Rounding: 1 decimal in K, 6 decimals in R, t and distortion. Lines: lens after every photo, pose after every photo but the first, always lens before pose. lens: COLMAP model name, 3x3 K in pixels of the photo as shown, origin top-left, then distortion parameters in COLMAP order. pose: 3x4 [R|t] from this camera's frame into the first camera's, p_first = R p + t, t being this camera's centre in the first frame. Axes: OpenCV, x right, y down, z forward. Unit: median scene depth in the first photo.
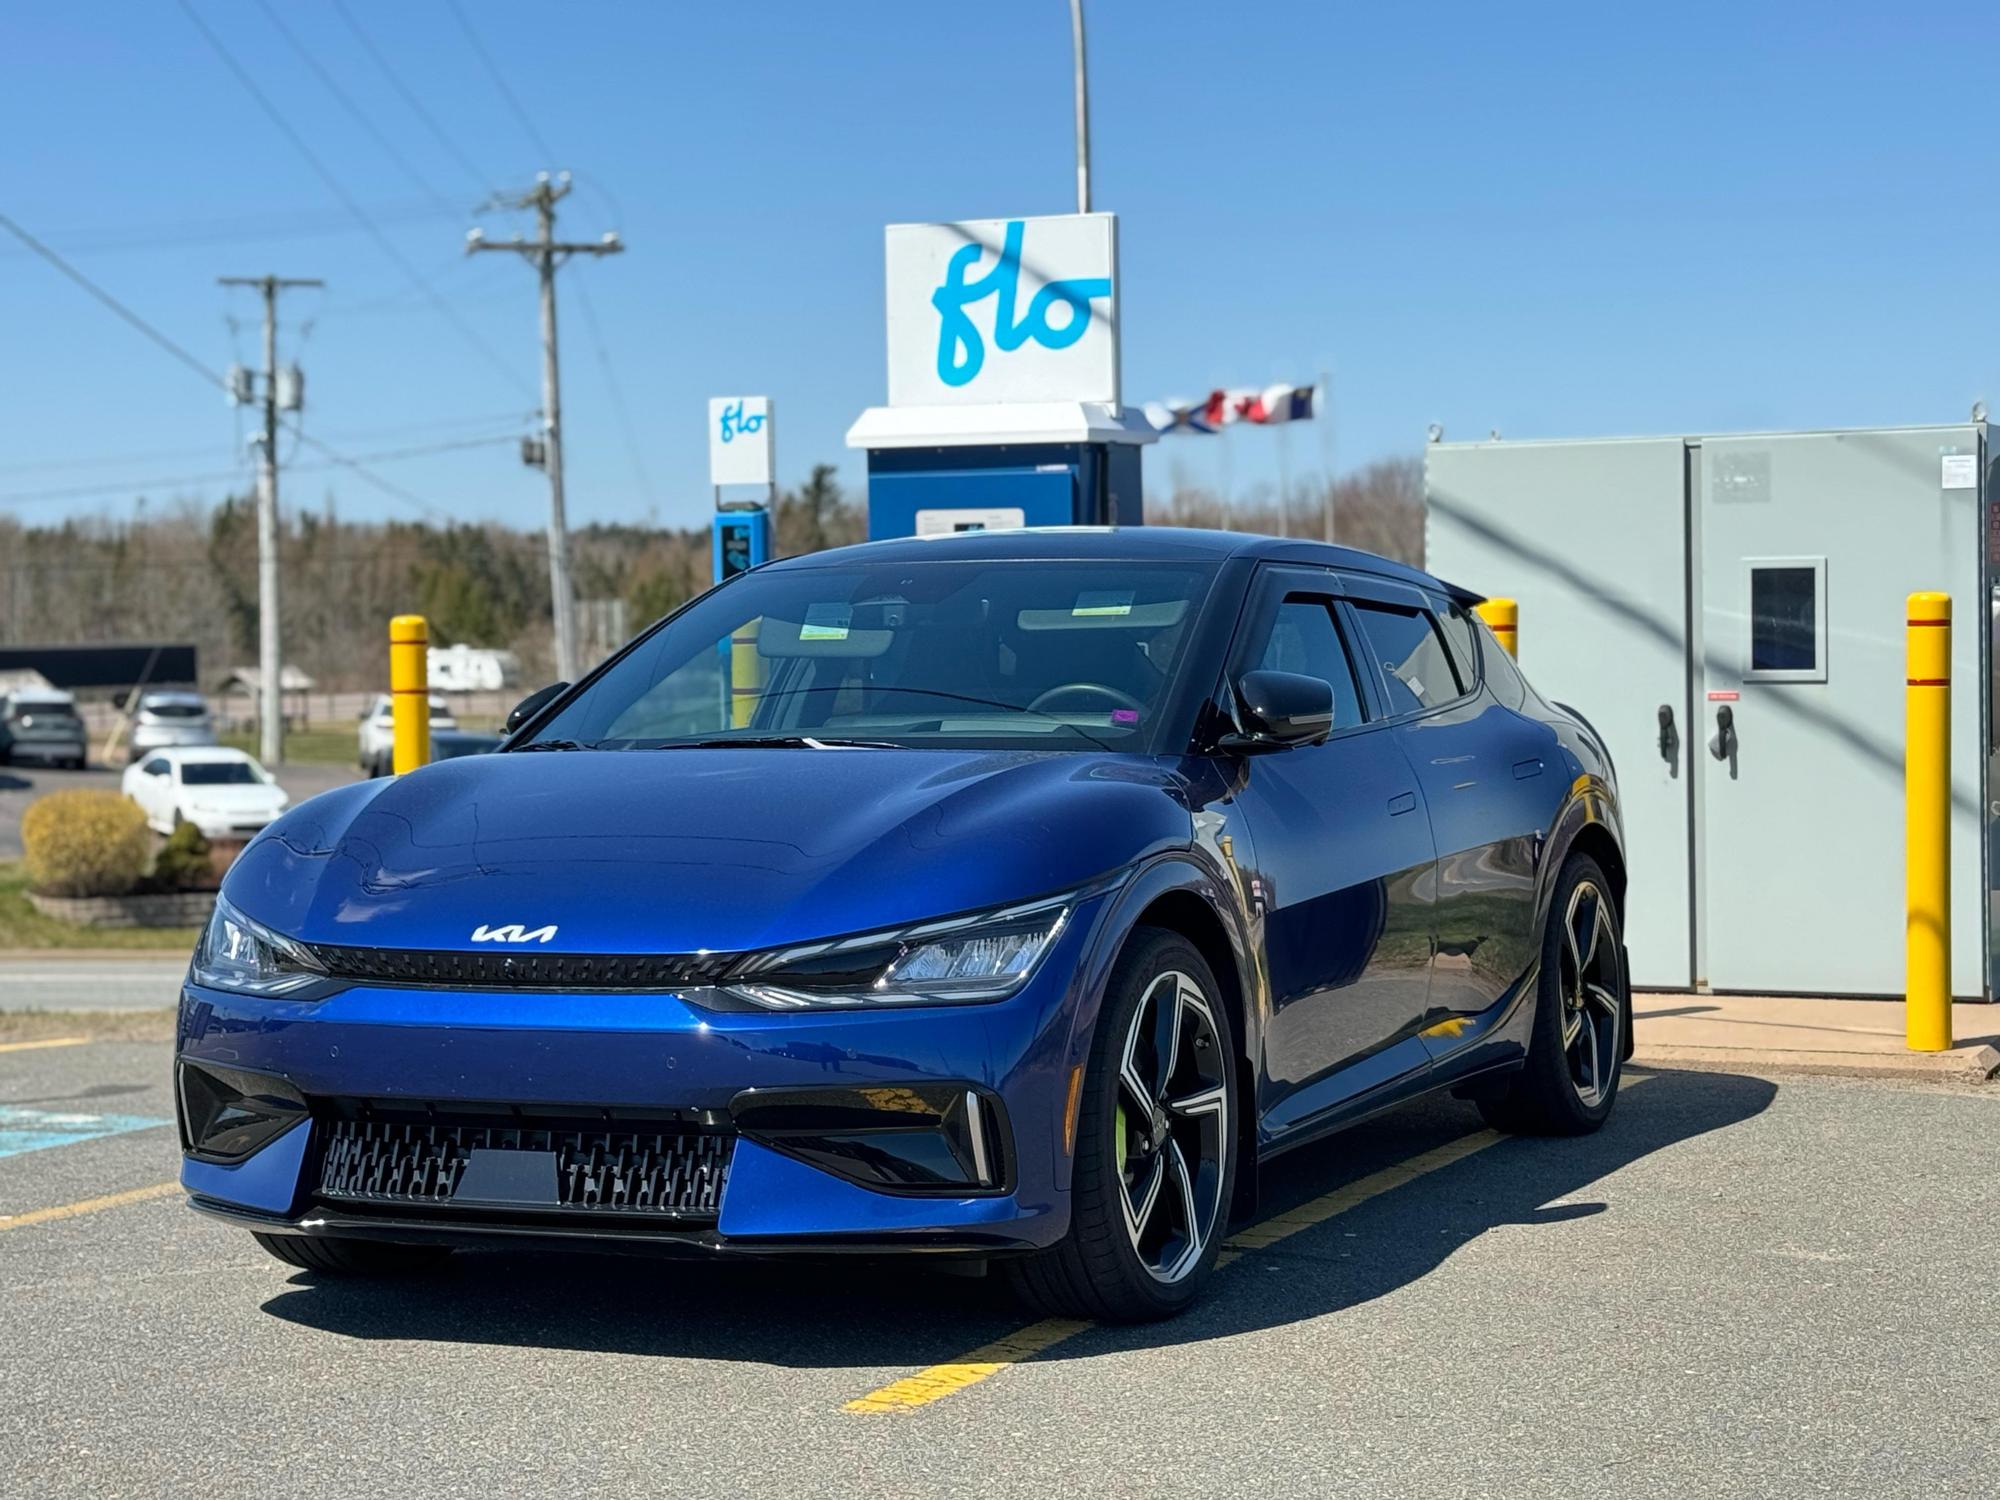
lens RADIAL K [[3594.3, 0, 935.7], [0, 3594.3, 750.5], [0, 0, 1]] dist [0.022848, 0.013377]
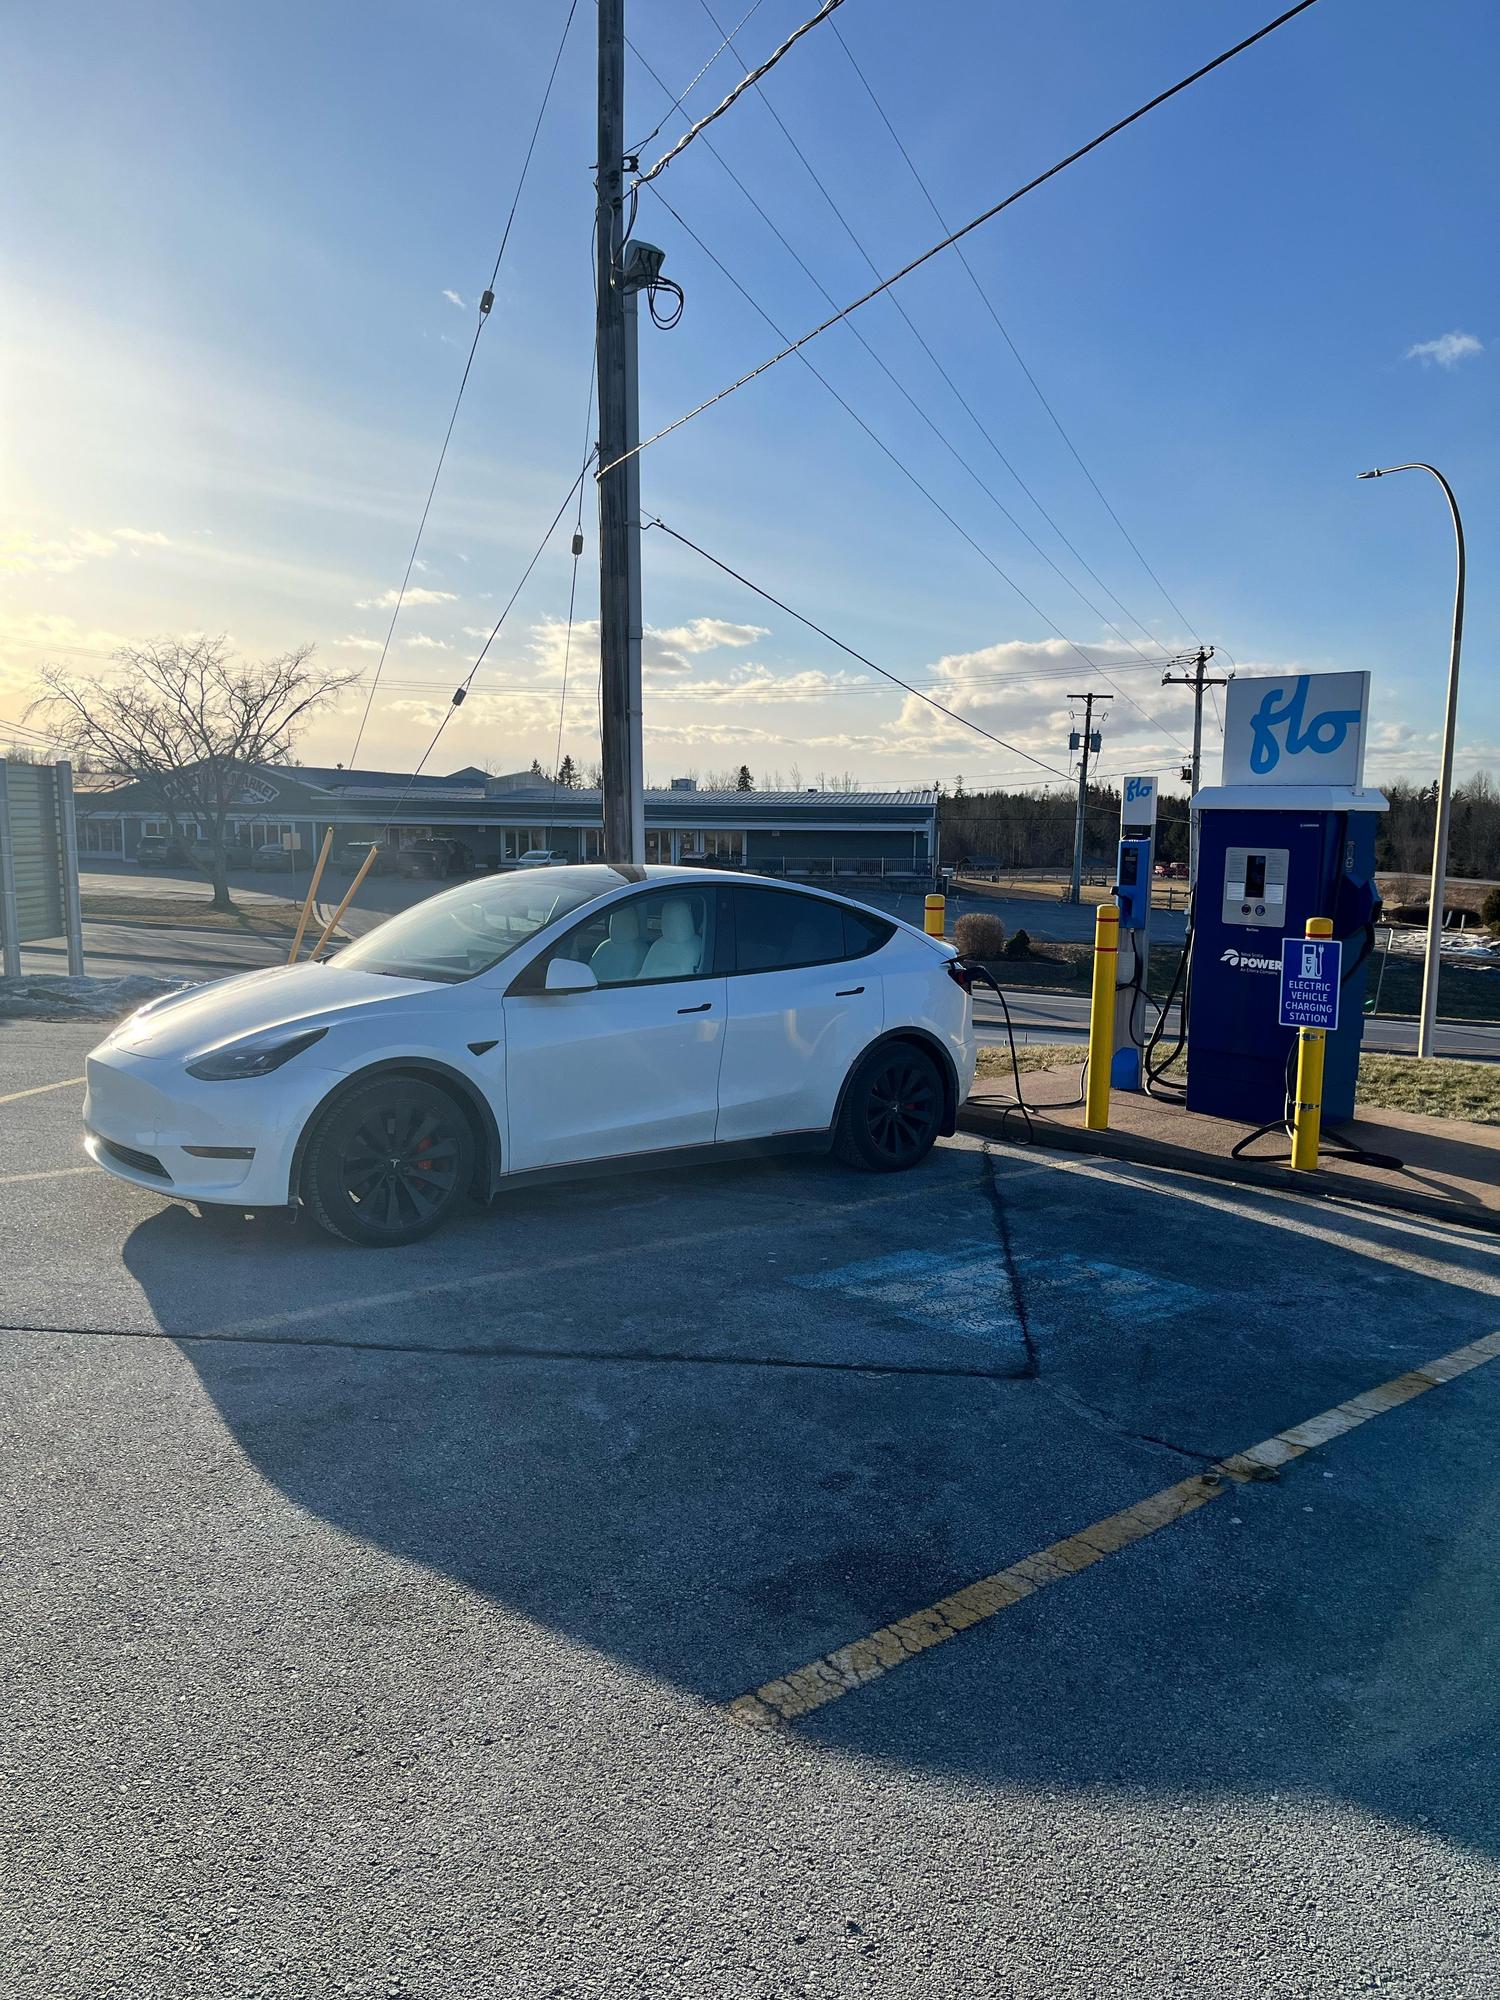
lens RADIAL K [[1464.4, 0, 741.6], [0, 1464.4, 1018.5], [0, 0, 1]] dist [0.004350, -0.000621]
pose [[0.912607, 0.086381, -0.399609, 0.069191], [-0.050842, 0.993816, 0.098716, -0.041576], [0.405665, -0.069771, 0.911355, 0.253178]]
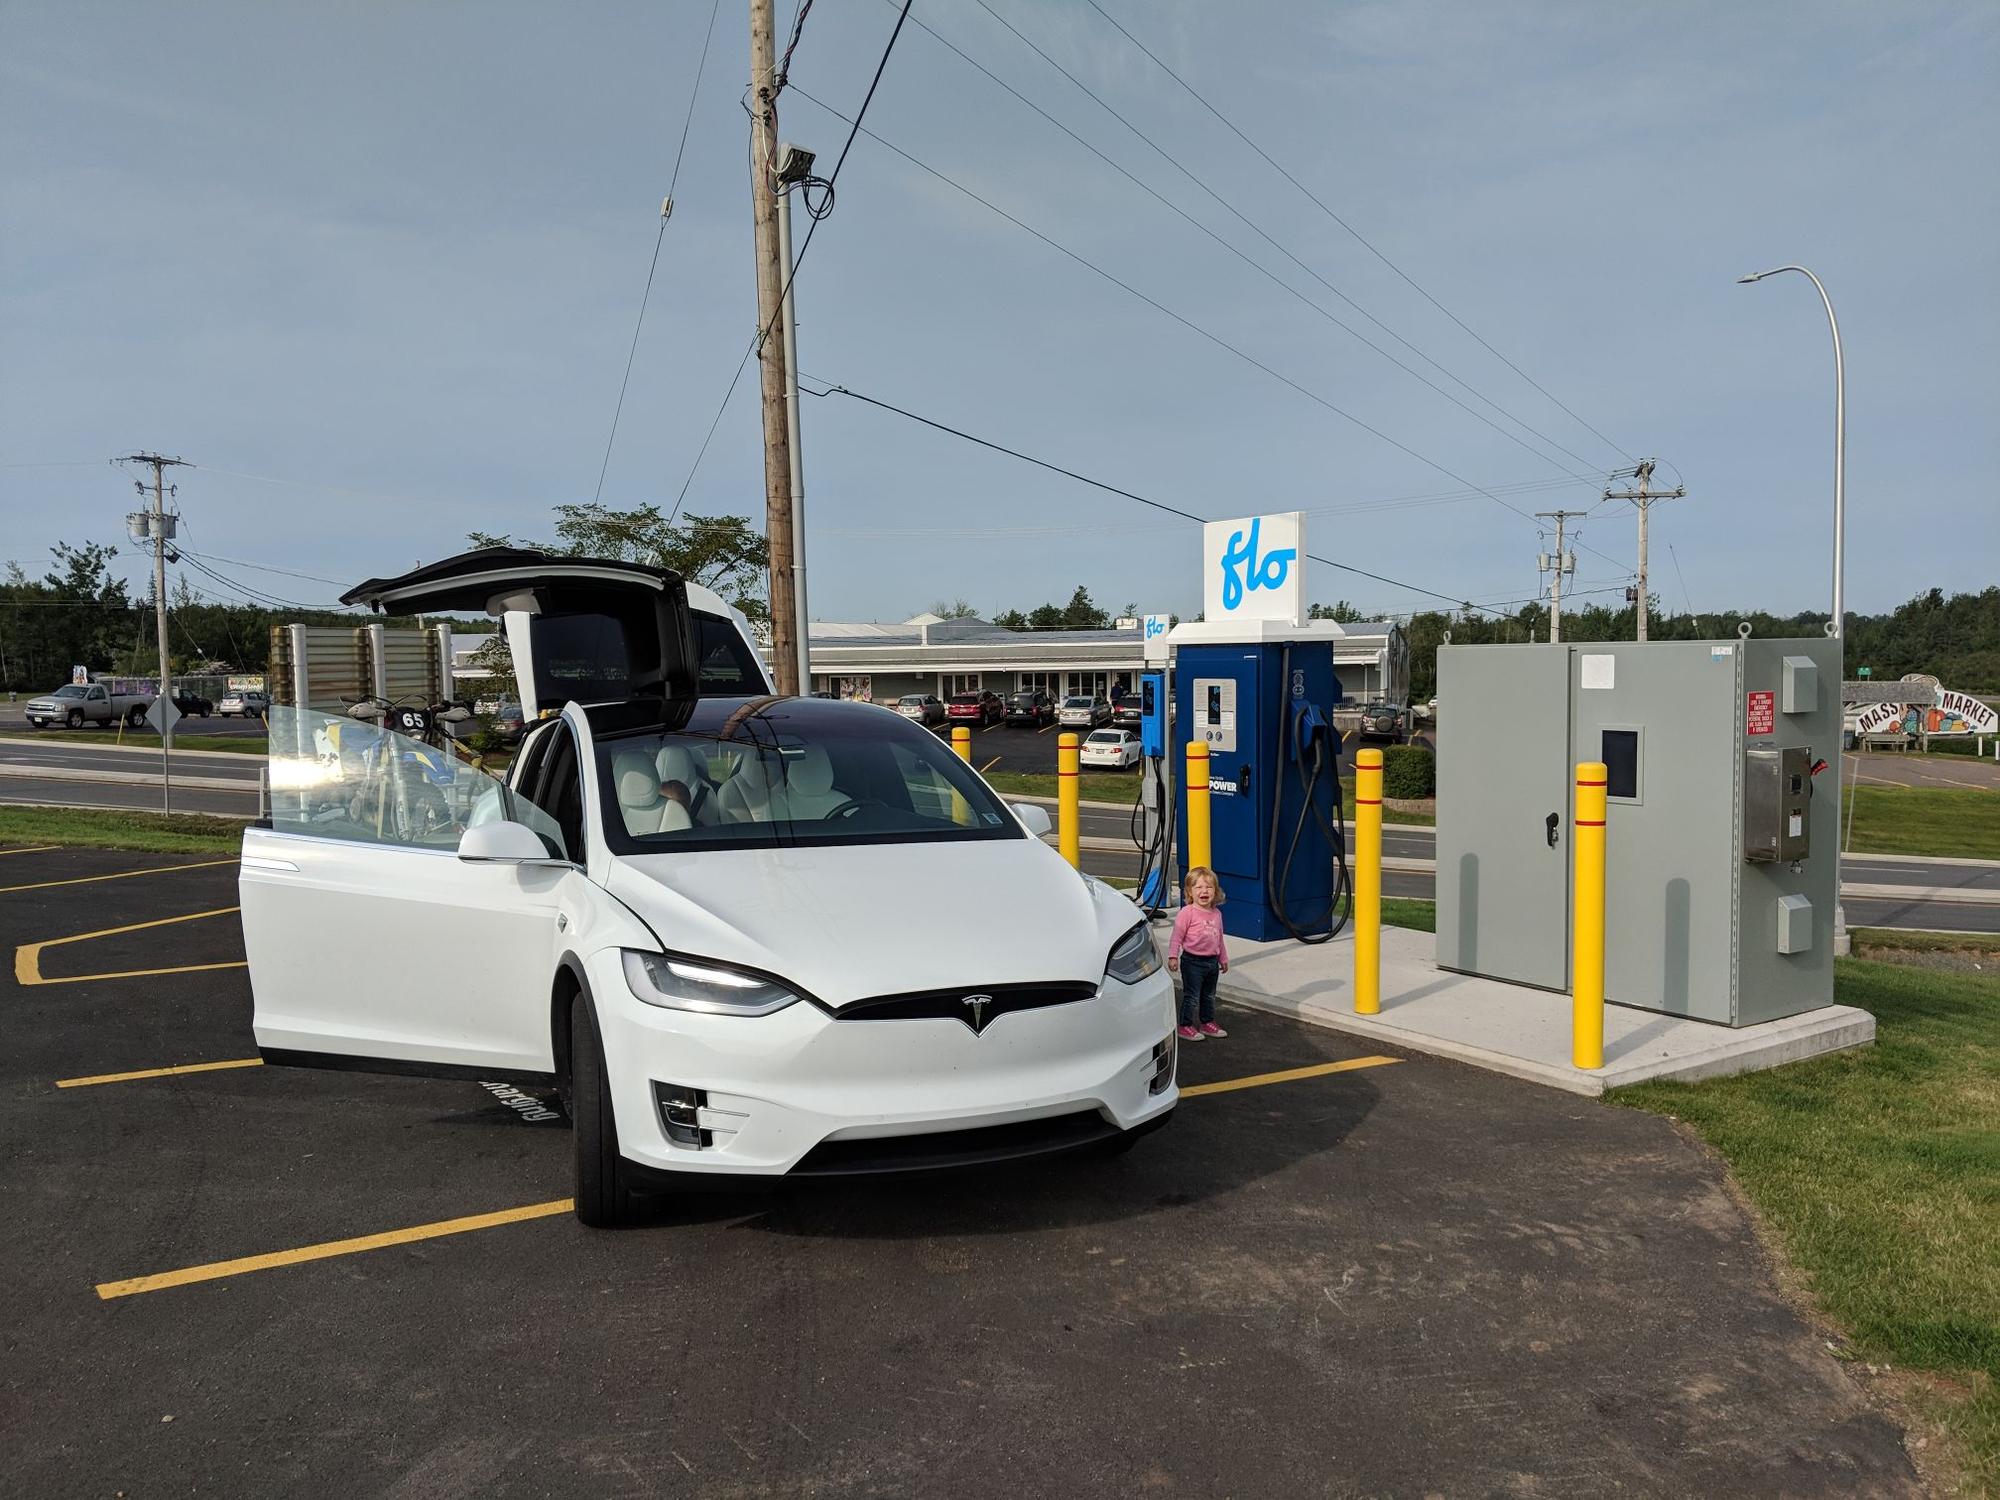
lens RADIAL K [[1508.9, 0, 975.9], [0, 1508.9, 791.5], [0, 0, 1]] dist [0.045424, -0.000292]
pose [[0.834136, 0.052782, -0.549028, 0.327298], [-0.026186, 0.998078, 0.056168, -0.048281], [0.550937, -0.032475, 0.833915, 0.277417]]
